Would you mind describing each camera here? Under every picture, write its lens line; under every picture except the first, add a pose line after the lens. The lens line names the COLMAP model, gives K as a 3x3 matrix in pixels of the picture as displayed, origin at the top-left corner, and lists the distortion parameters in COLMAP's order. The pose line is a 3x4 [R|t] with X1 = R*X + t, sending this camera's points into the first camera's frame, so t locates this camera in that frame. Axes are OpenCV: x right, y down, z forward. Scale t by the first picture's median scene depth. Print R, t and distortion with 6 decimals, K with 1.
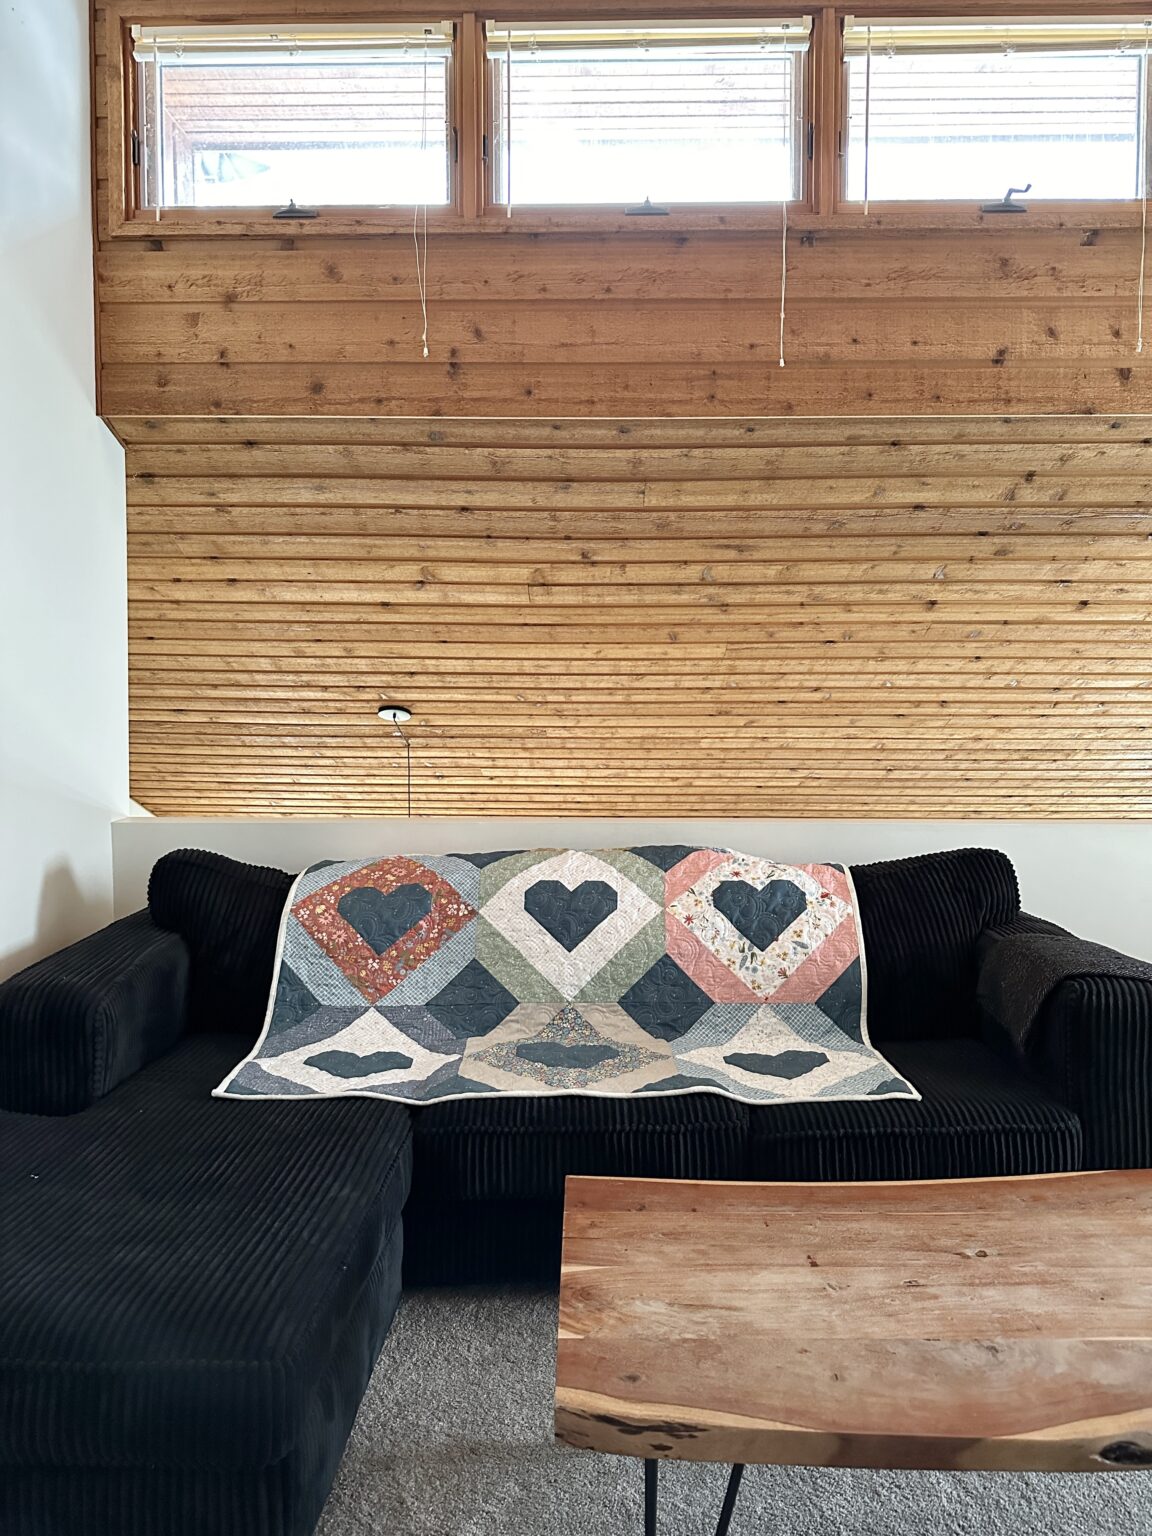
lens RADIAL K [[1117.2, 0, 578.5], [0, 1117.2, 726.5], [0, 0, 1]] dist [0.184964, -0.235319]
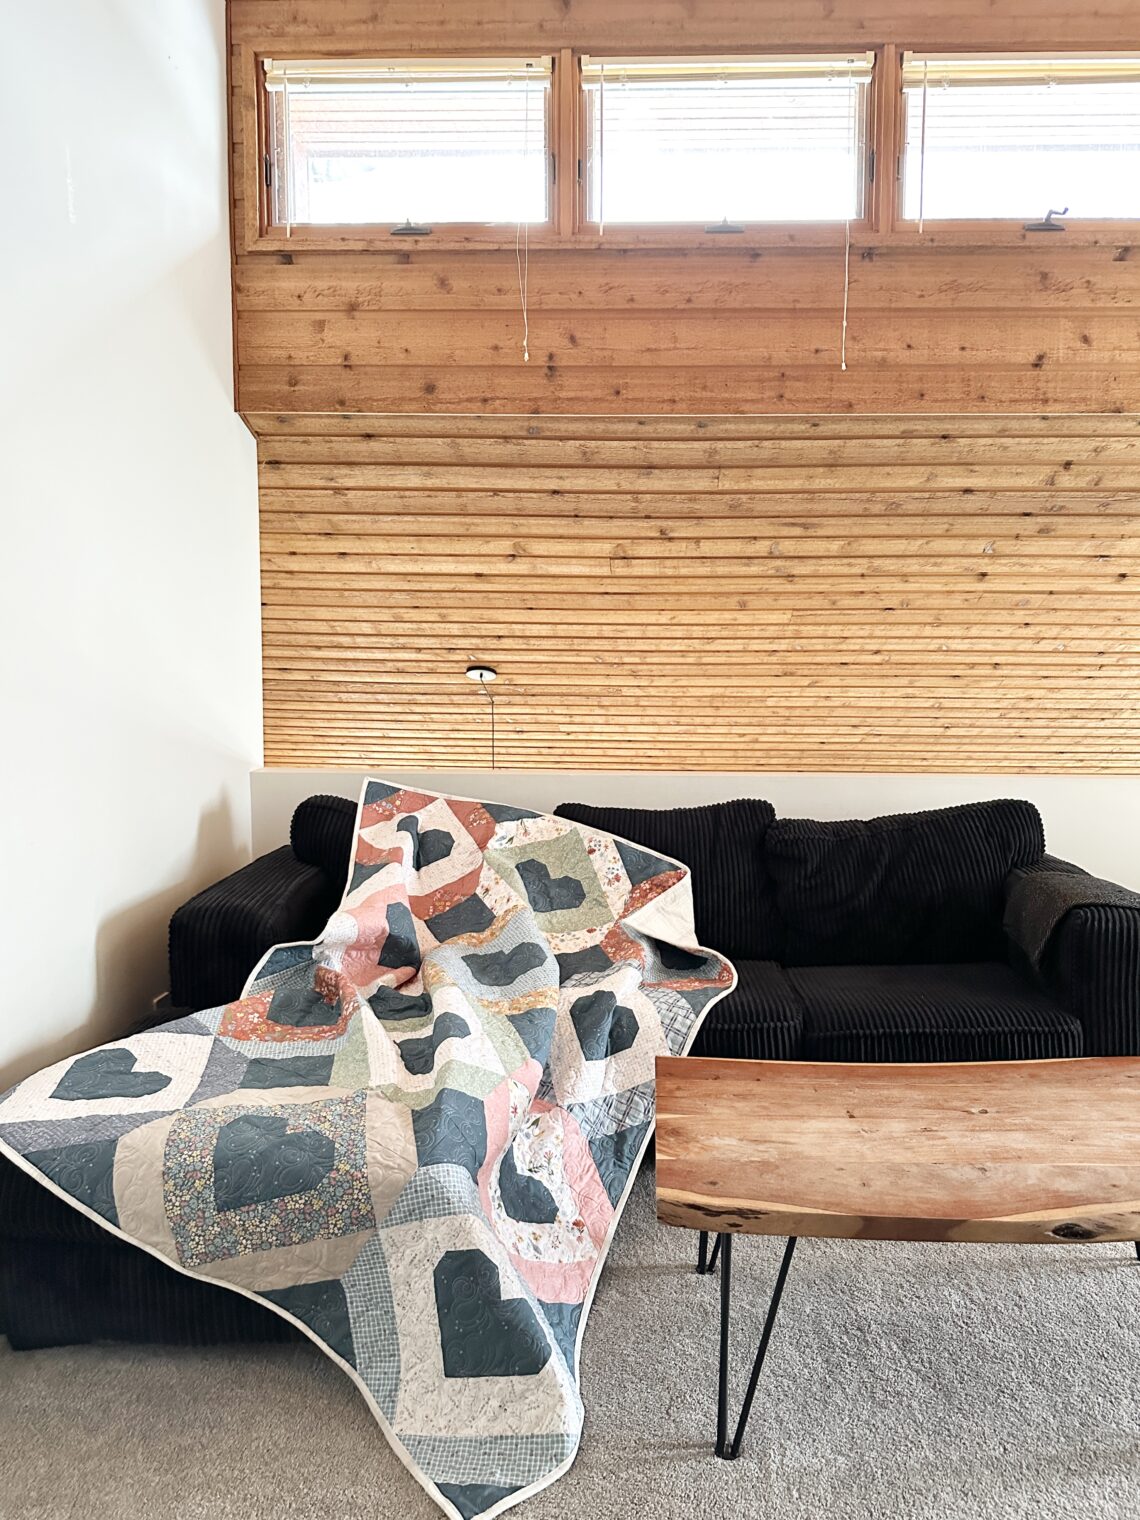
lens RADIAL K [[1180.9, 0, 631.7], [0, 1180.9, 724.3], [0, 0, 1]] dist [0.217462, -0.342586]
pose [[0.999975, 0.005653, -0.004275, -0.022004], [-0.005472, 0.999133, 0.041275, -0.014955], [0.004504, -0.041251, 0.999139, -0.191965]]
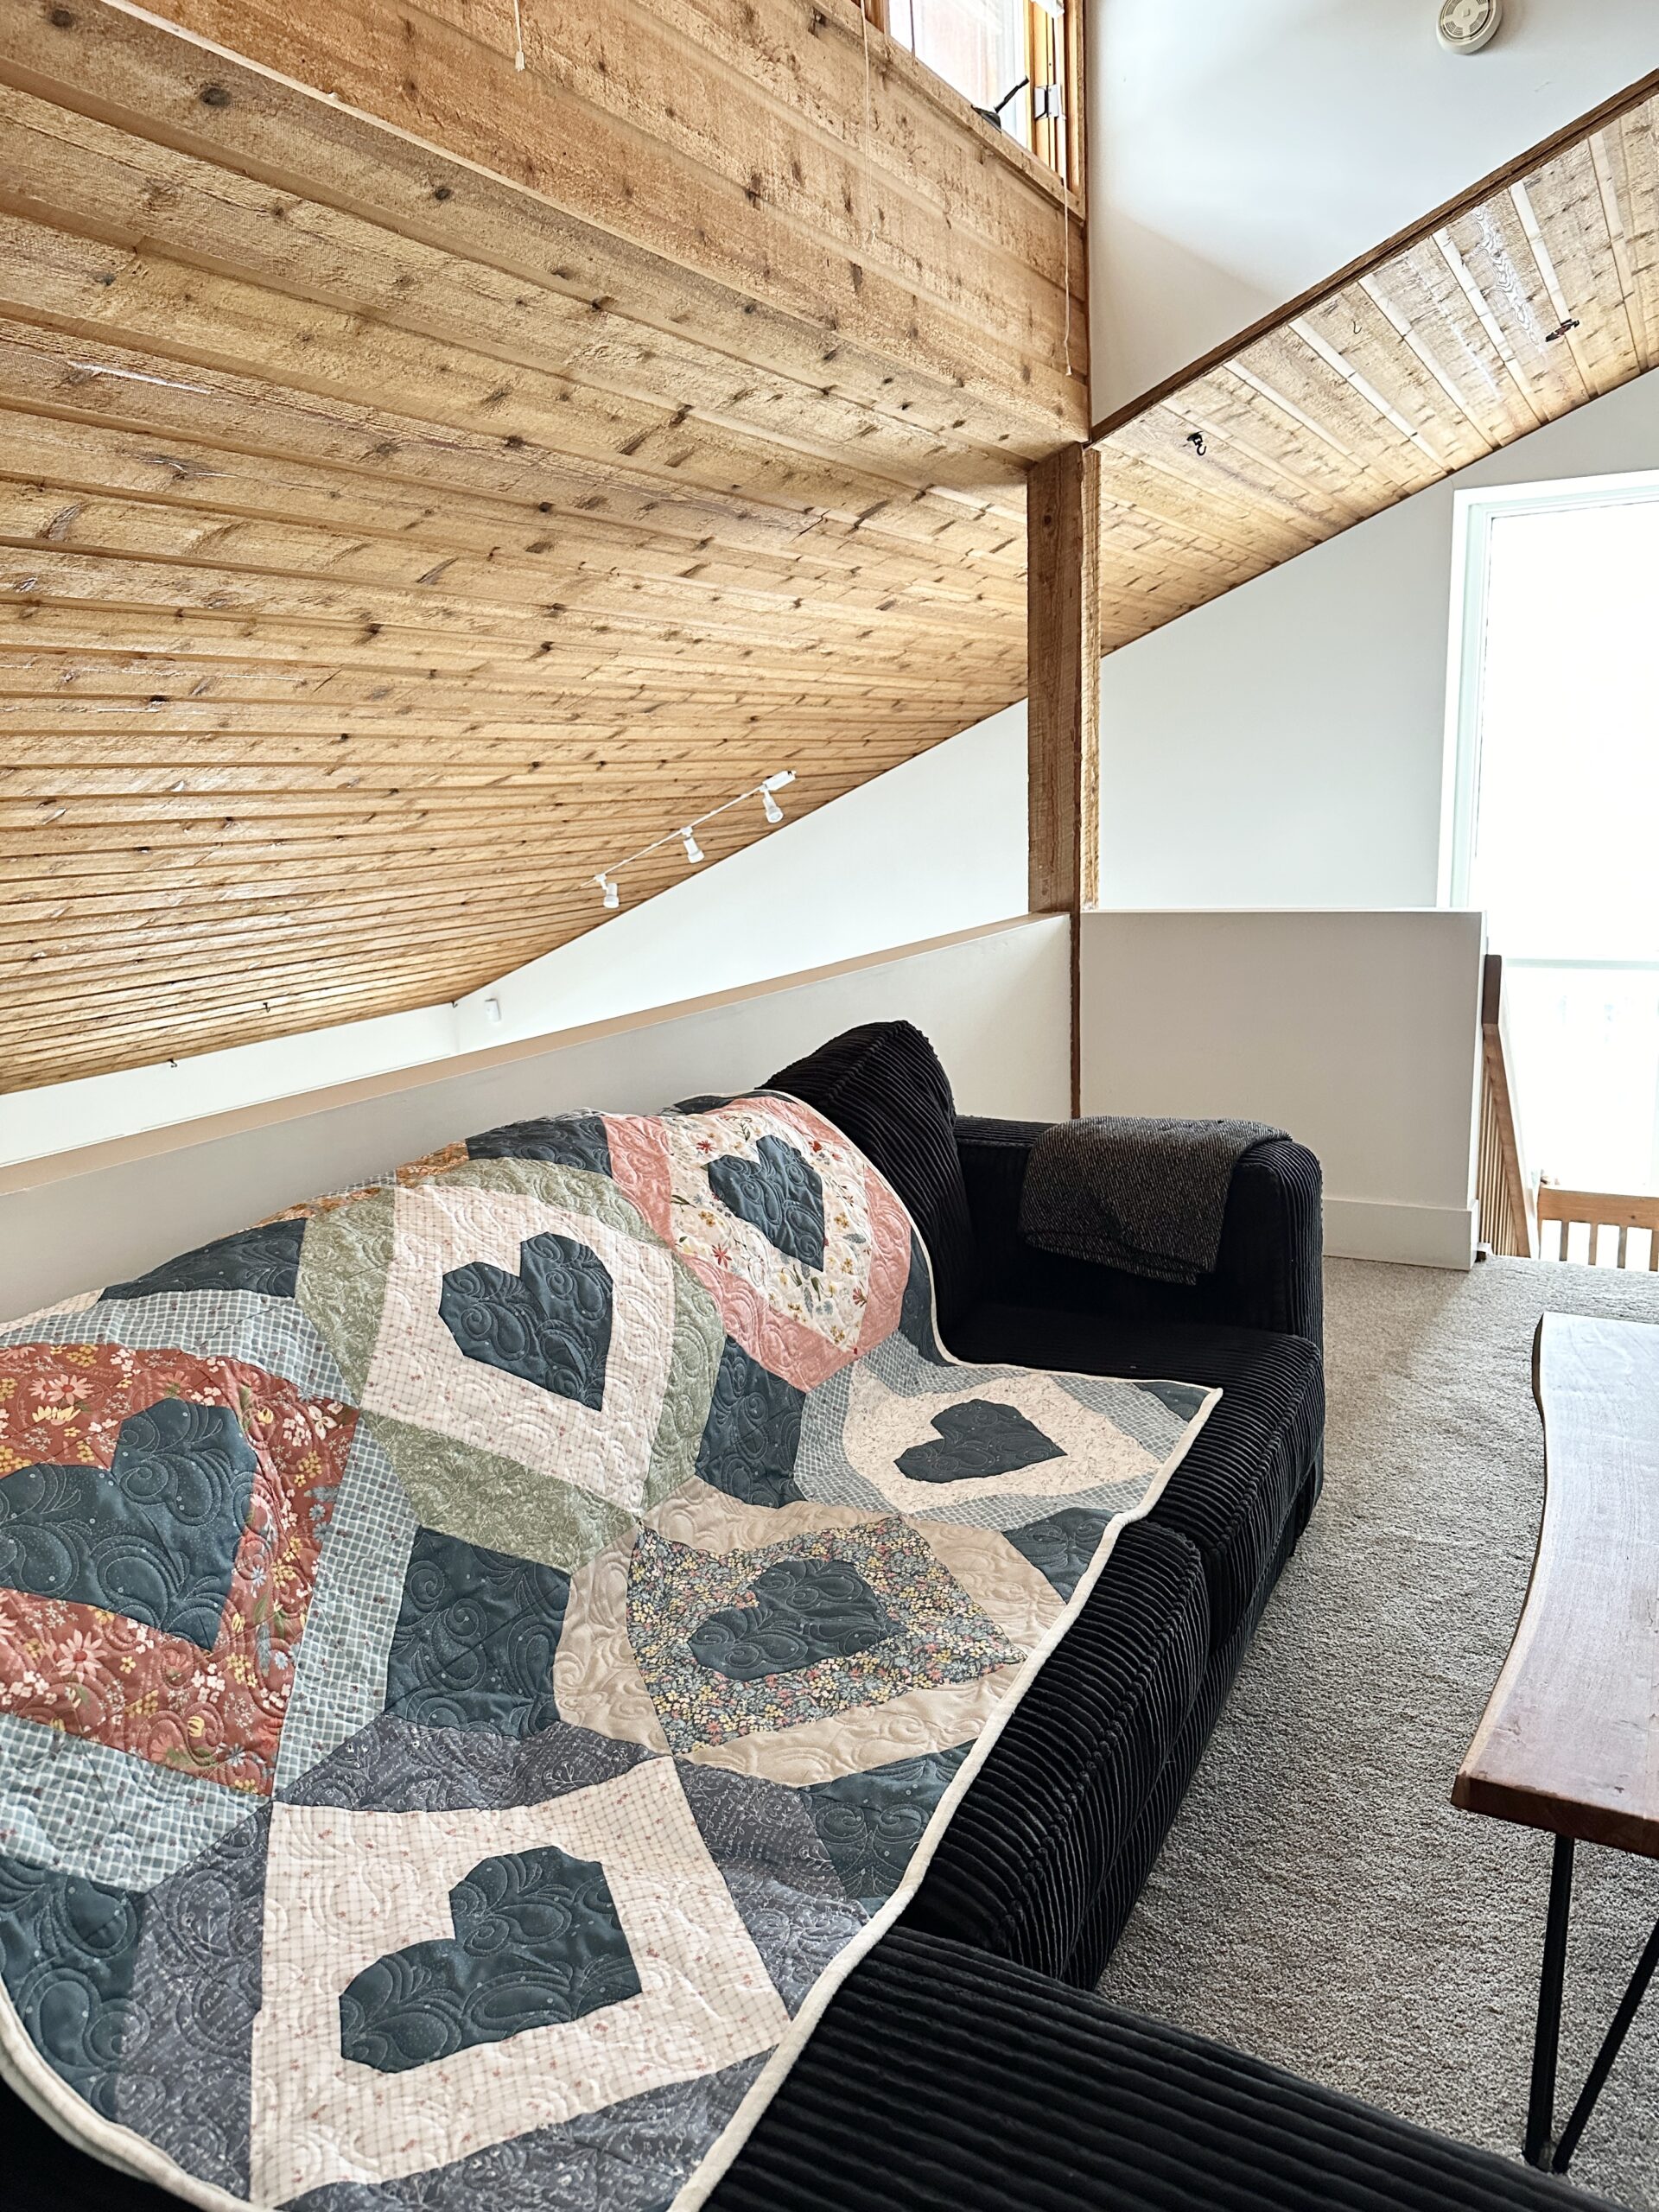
lens RADIAL K [[1608.9, 0, 833.1], [0, 1608.9, 1046.2], [0, 0, 1]] dist [0.184964, -0.235319]
pose [[0.456427, -0.168024, 0.873752, -0.410363], [0.076606, 0.985782, 0.149550, -0.014877], [-0.886457, -0.001324, 0.462809, 0.554197]]
